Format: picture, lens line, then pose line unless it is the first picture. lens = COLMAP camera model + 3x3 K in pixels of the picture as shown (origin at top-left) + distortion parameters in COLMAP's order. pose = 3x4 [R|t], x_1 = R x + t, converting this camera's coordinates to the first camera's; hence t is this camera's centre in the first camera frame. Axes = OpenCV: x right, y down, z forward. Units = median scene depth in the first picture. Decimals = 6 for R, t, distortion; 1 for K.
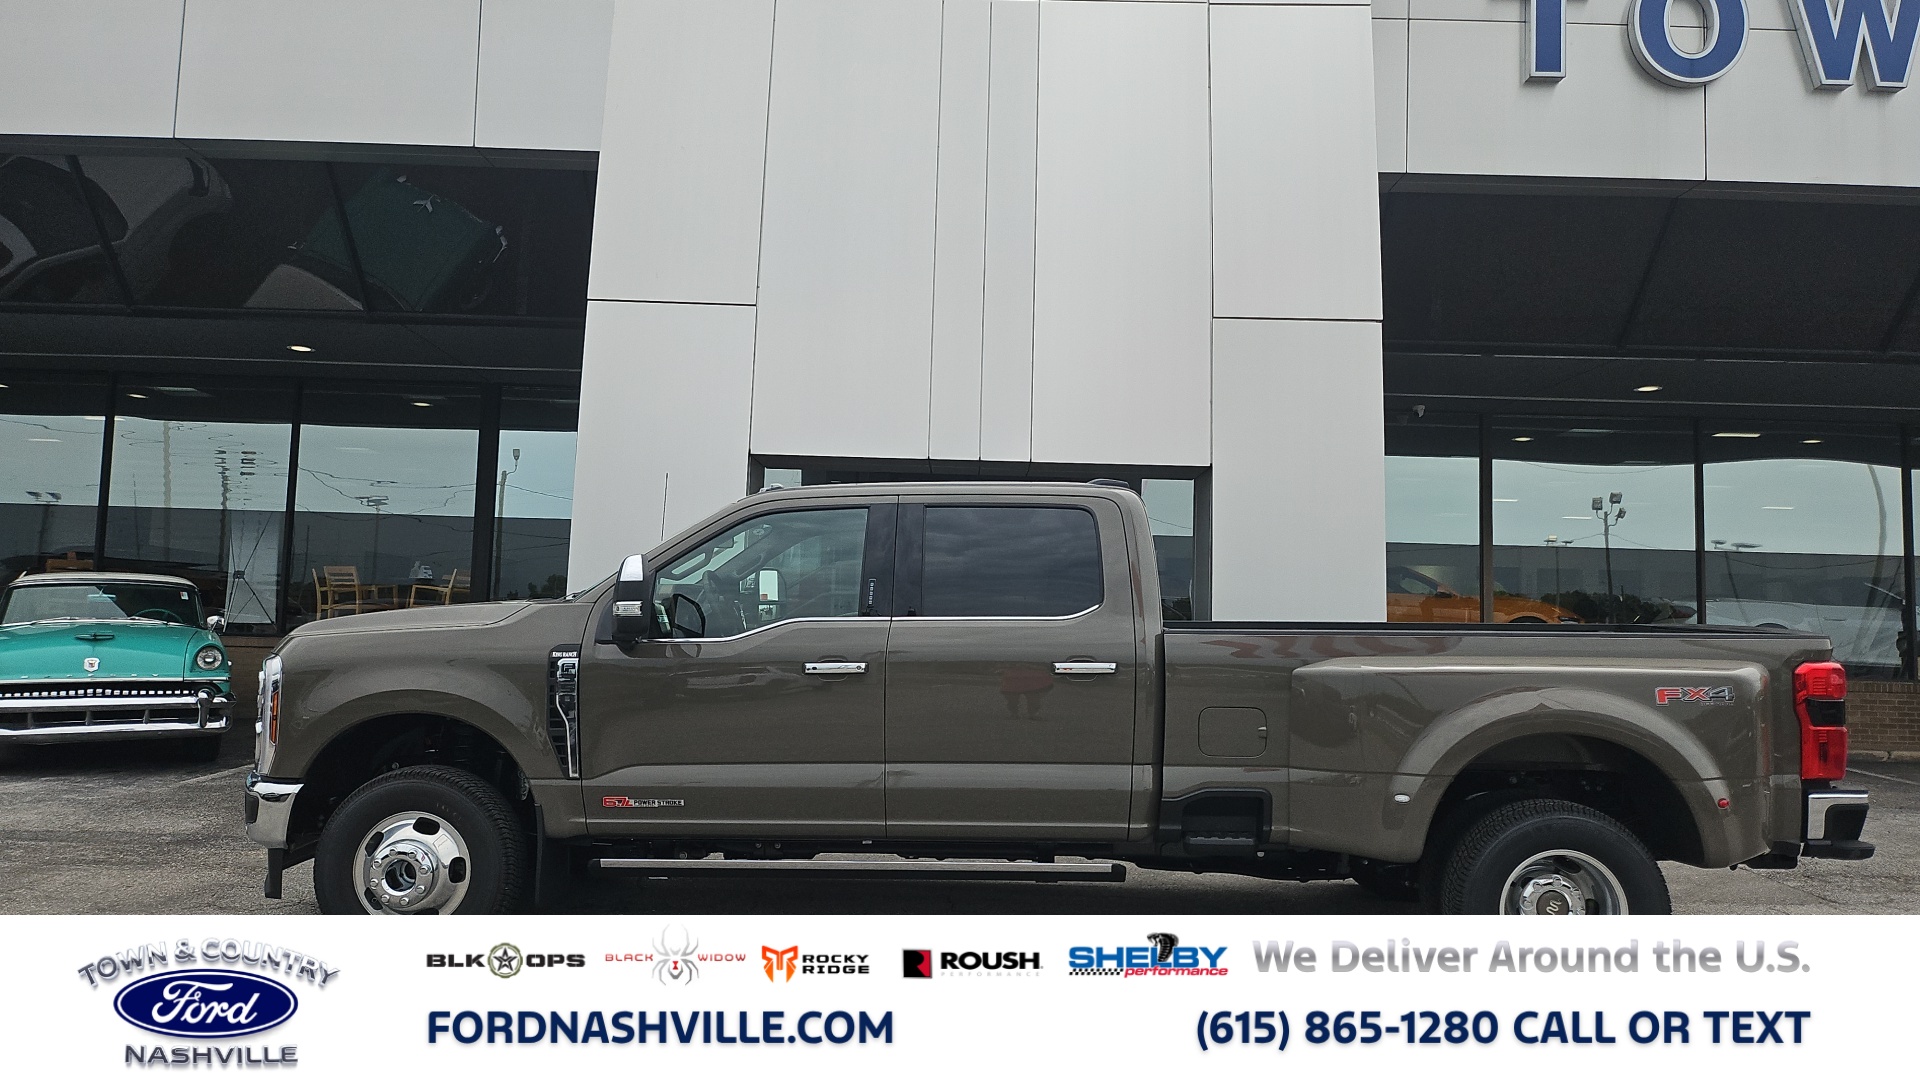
lens RADIAL K [[1360.9, 0, 966.9], [0, 1360.9, 541.0], [0, 0, 1]] dist [0.086767, -0.107552]
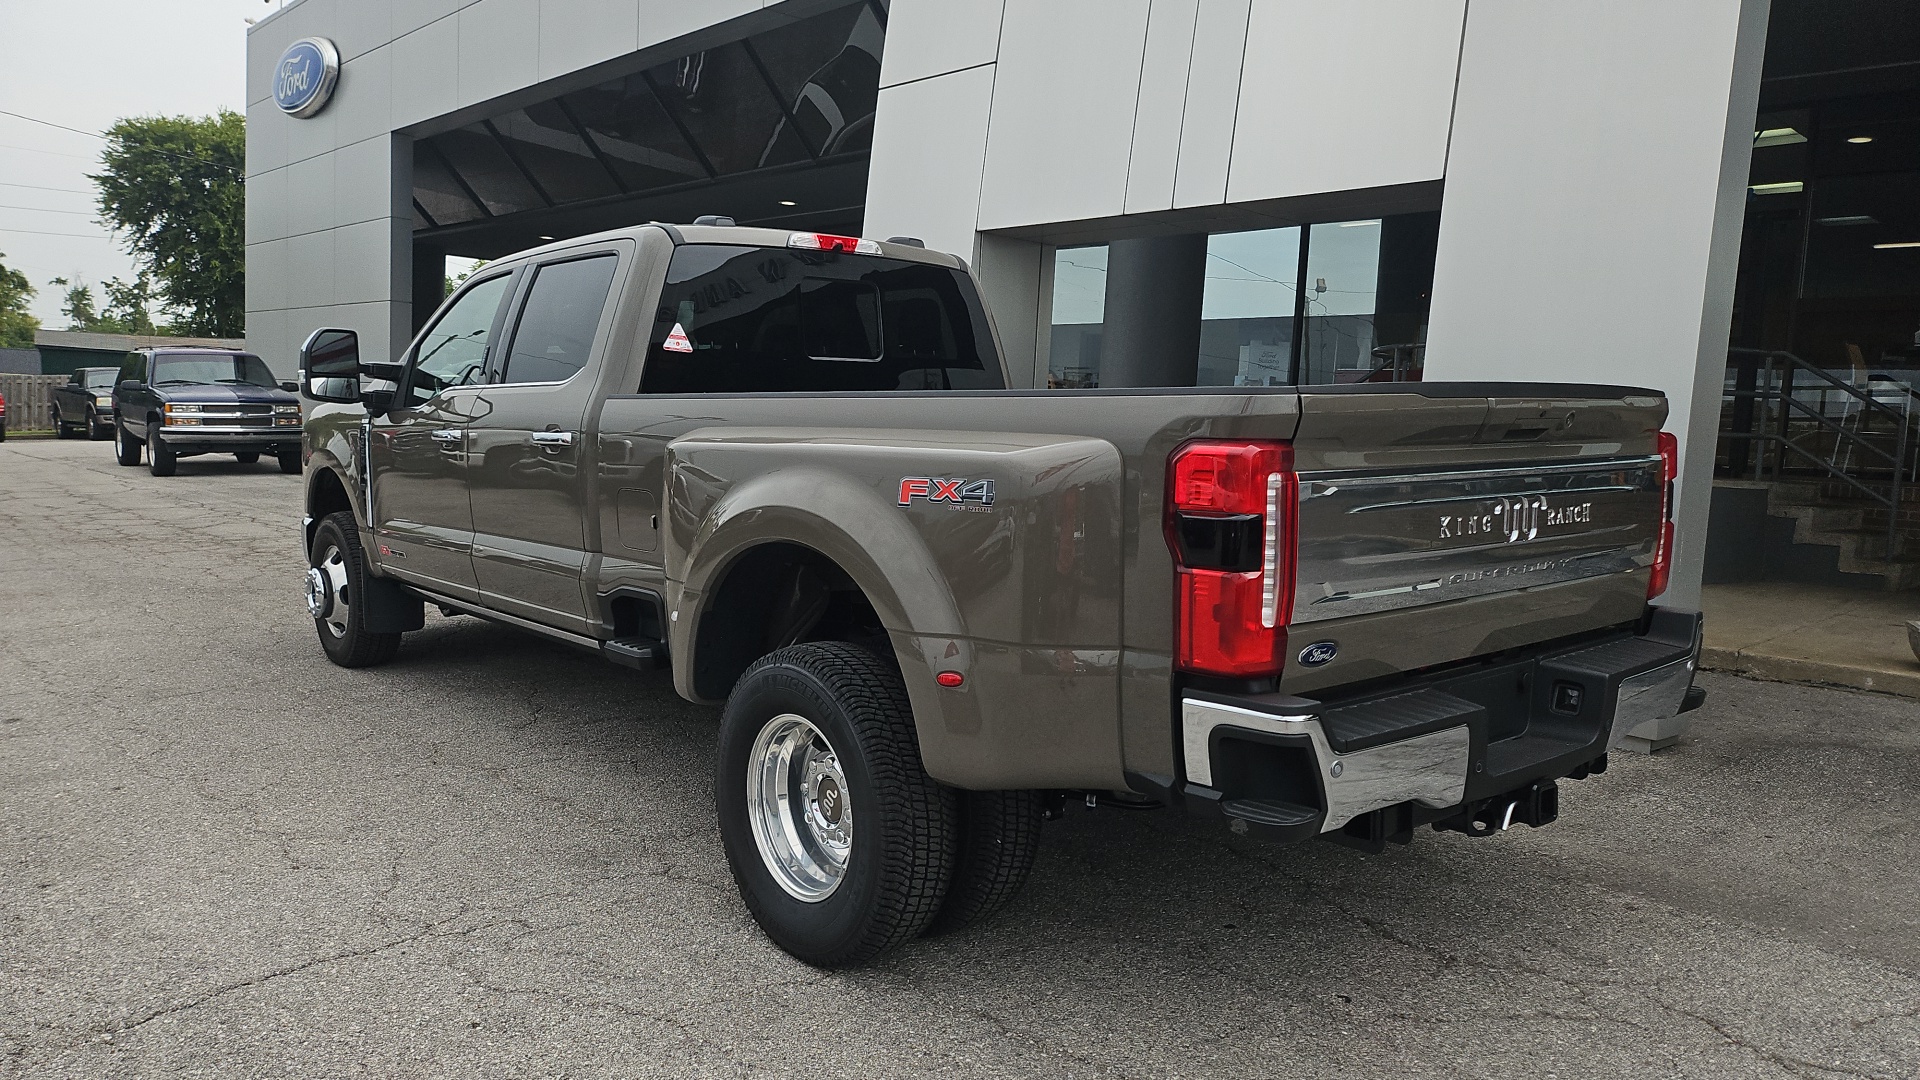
lens RADIAL K [[1372.4, 0, 948.0], [0, 1372.4, 543.8], [0, 0, 1]] dist [0.080837, -0.102921]
pose [[0.658744, 0.067882, -0.749298, 0.894678], [0.033285, 0.992317, 0.119160, 0.060143], [0.751630, -0.103436, 0.651424, 0.582155]]
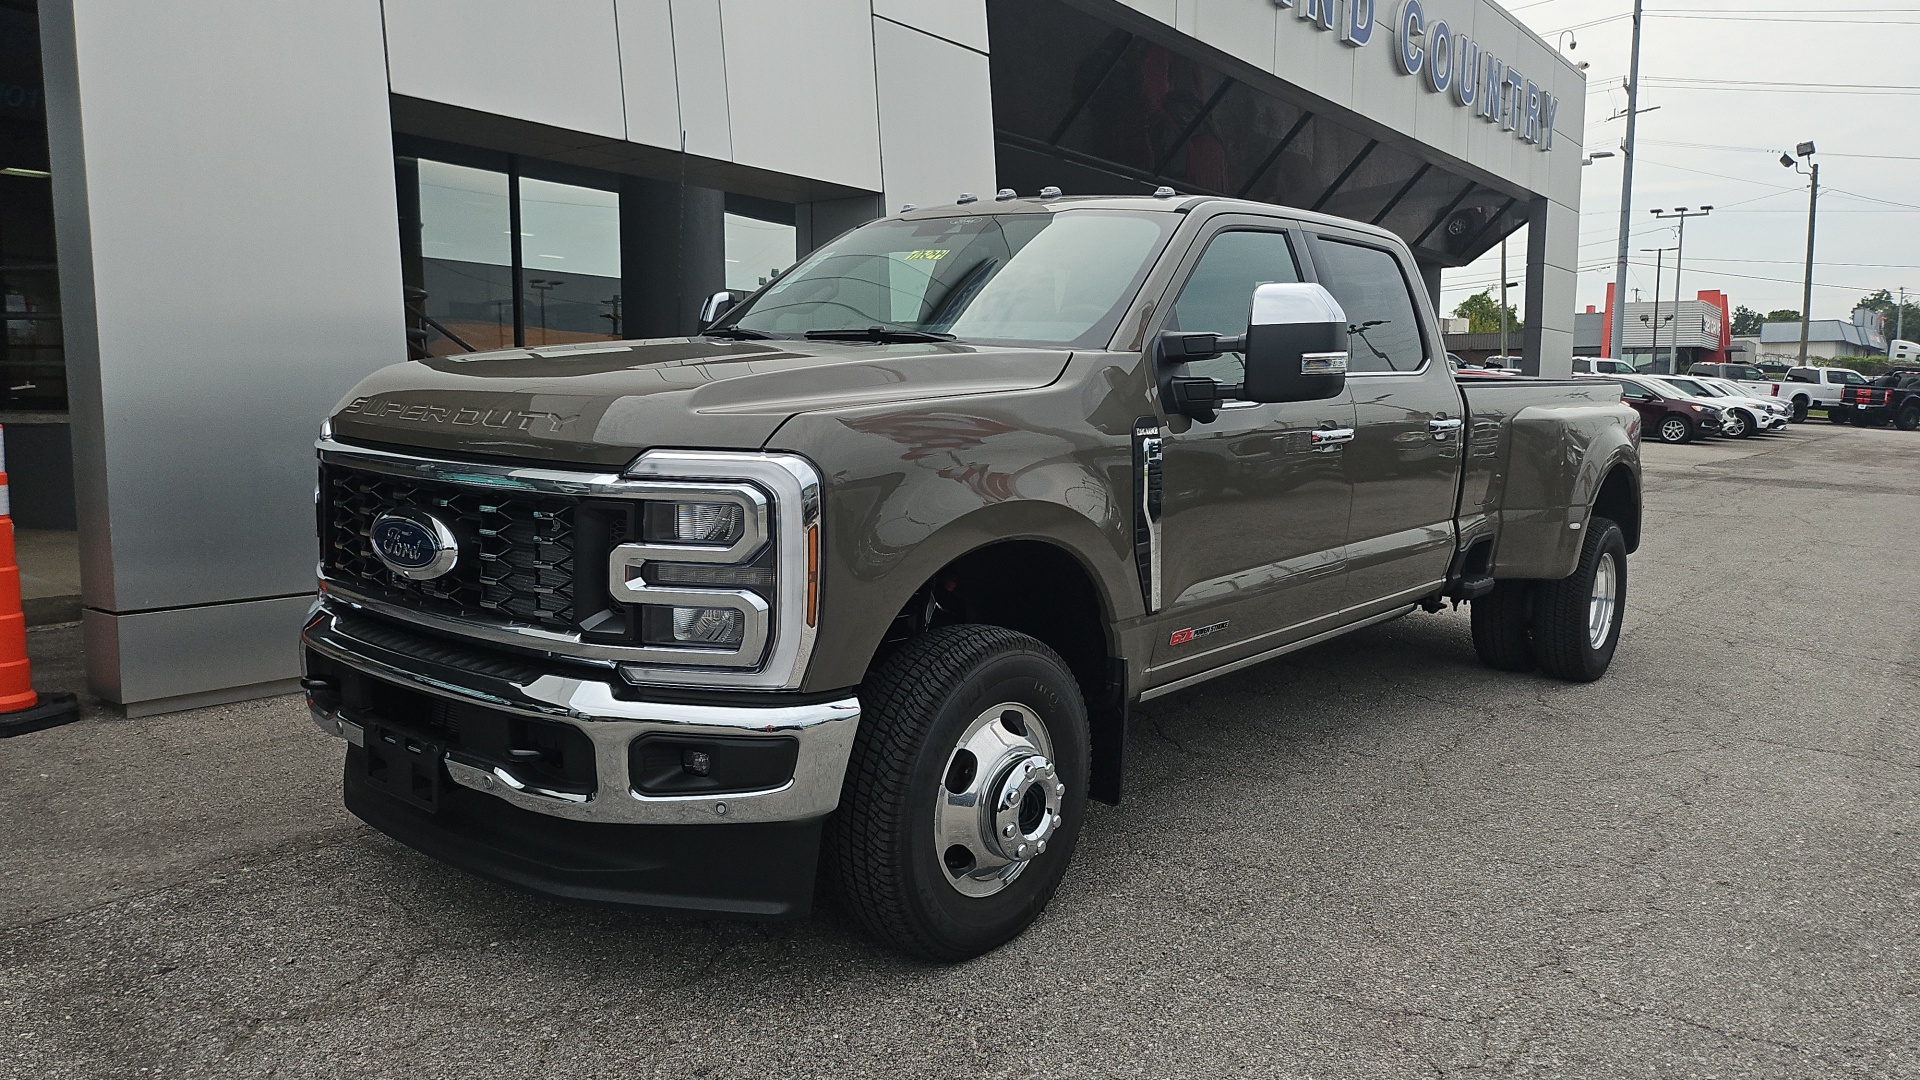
lens RADIAL K [[1360.9, 0, 966.9], [0, 1360.9, 541.0], [0, 0, 1]] dist [0.086767, -0.107552]
pose [[0.602593, -0.101297, 0.791593, -0.849631], [-0.053930, 0.984475, 0.167034, 0.029039], [-0.796224, -0.143344, 0.587775, 0.659807]]
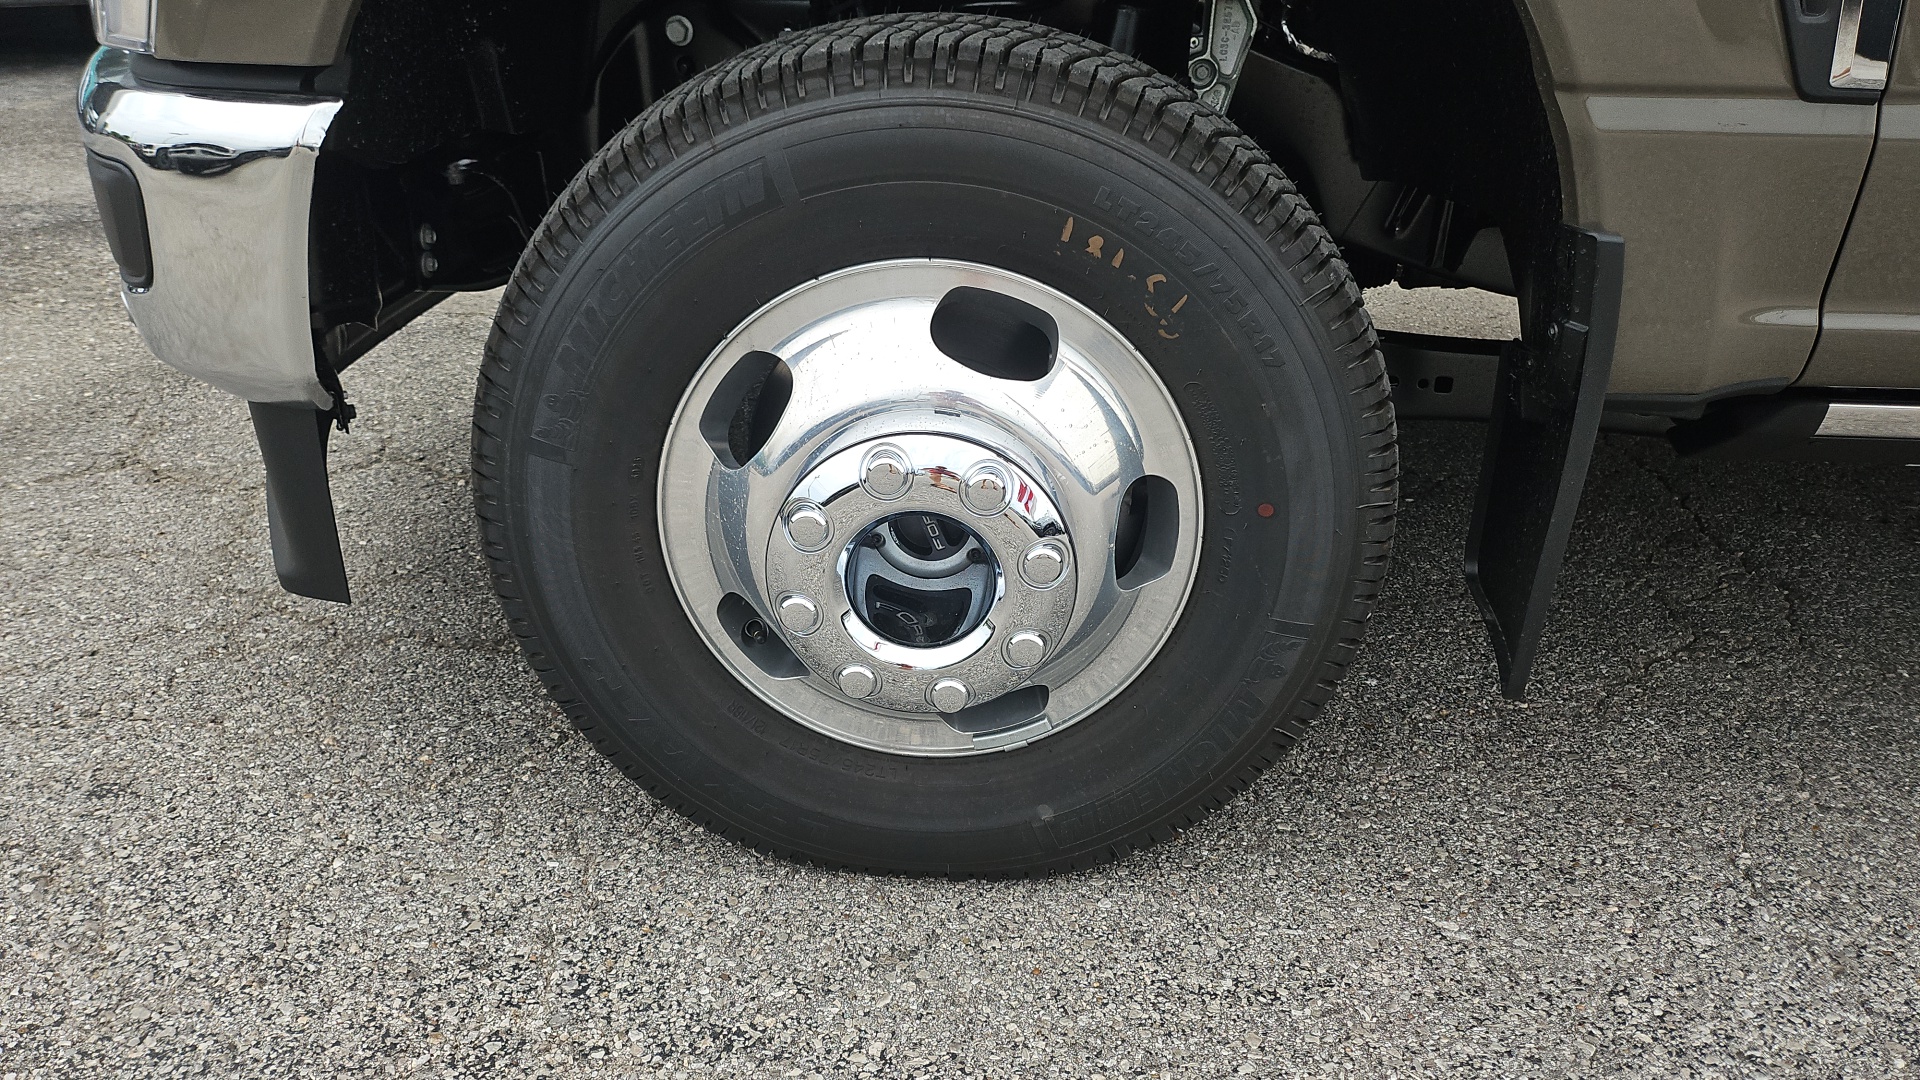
lens RADIAL K [[1360.9, 0, 966.9], [0, 1360.9, 541.0], [0, 0, 1]] dist [0.086767, -0.107552]
pose [[0.999898, 0.011853, -0.007928, -0.381337], [-0.006753, 0.883247, 0.468860, 0.135731], [0.012560, -0.468759, 0.883237, 0.783095]]
